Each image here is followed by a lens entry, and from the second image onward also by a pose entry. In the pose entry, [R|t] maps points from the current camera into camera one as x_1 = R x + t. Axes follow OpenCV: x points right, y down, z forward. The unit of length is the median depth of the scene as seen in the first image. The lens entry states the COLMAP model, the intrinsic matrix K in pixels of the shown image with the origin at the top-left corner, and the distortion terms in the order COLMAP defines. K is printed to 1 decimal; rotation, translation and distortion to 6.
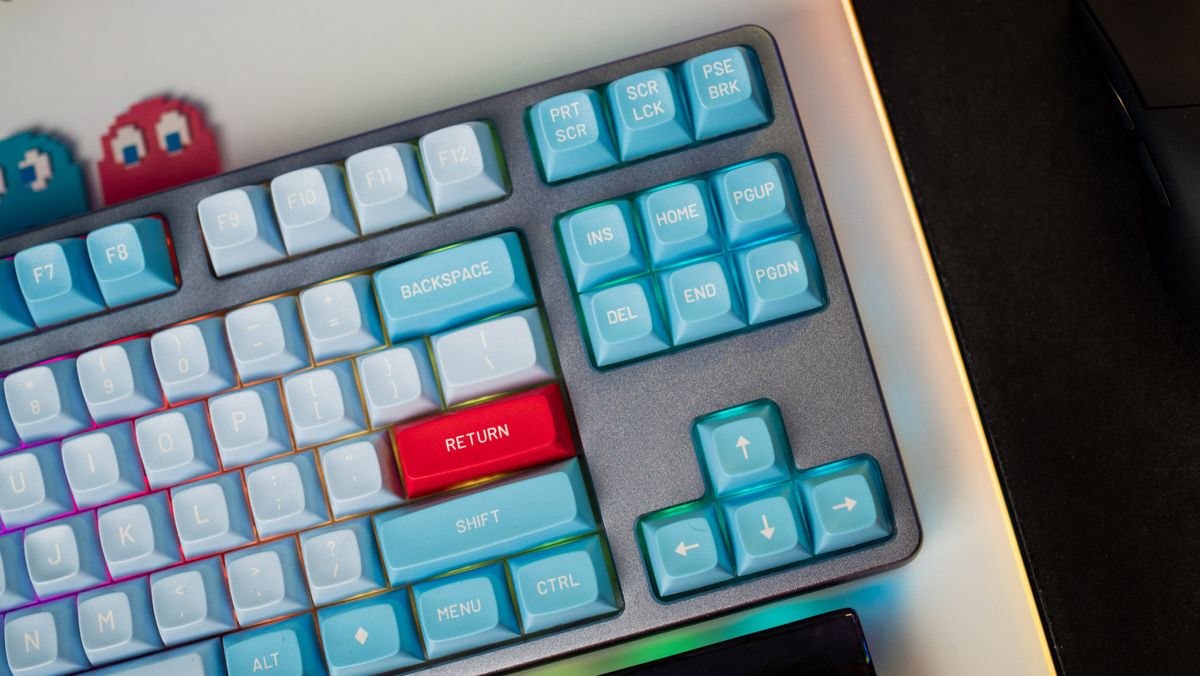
lens RADIAL K [[1754.7, 0, 600.0], [0, 1754.7, 338.0], [0, 0, 1]] dist [-0.085714, 0.075599]
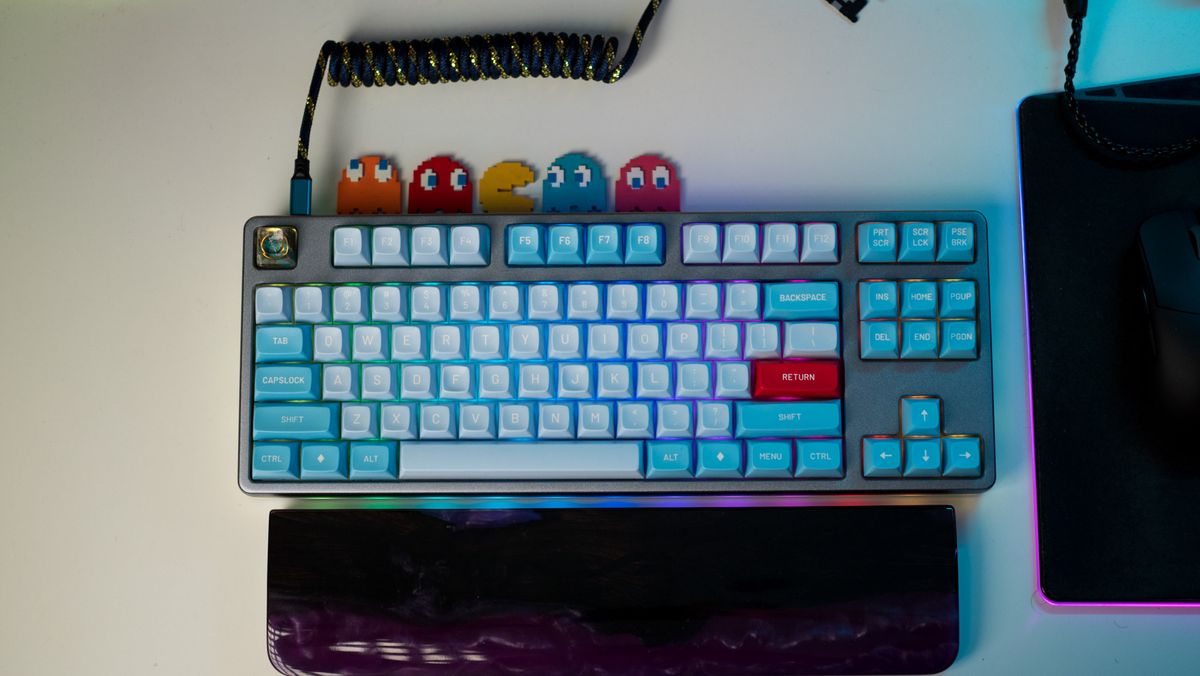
lens RADIAL K [[1754.7, 0, 600.0], [0, 1754.7, 338.0], [0, 0, 1]] dist [-0.085714, 0.075599]
pose [[0.964952, 0.260268, 0.033591, -0.365651], [-0.261065, 0.965071, 0.021963, 0.028305], [-0.026701, -0.029962, 0.999194, -1.001006]]
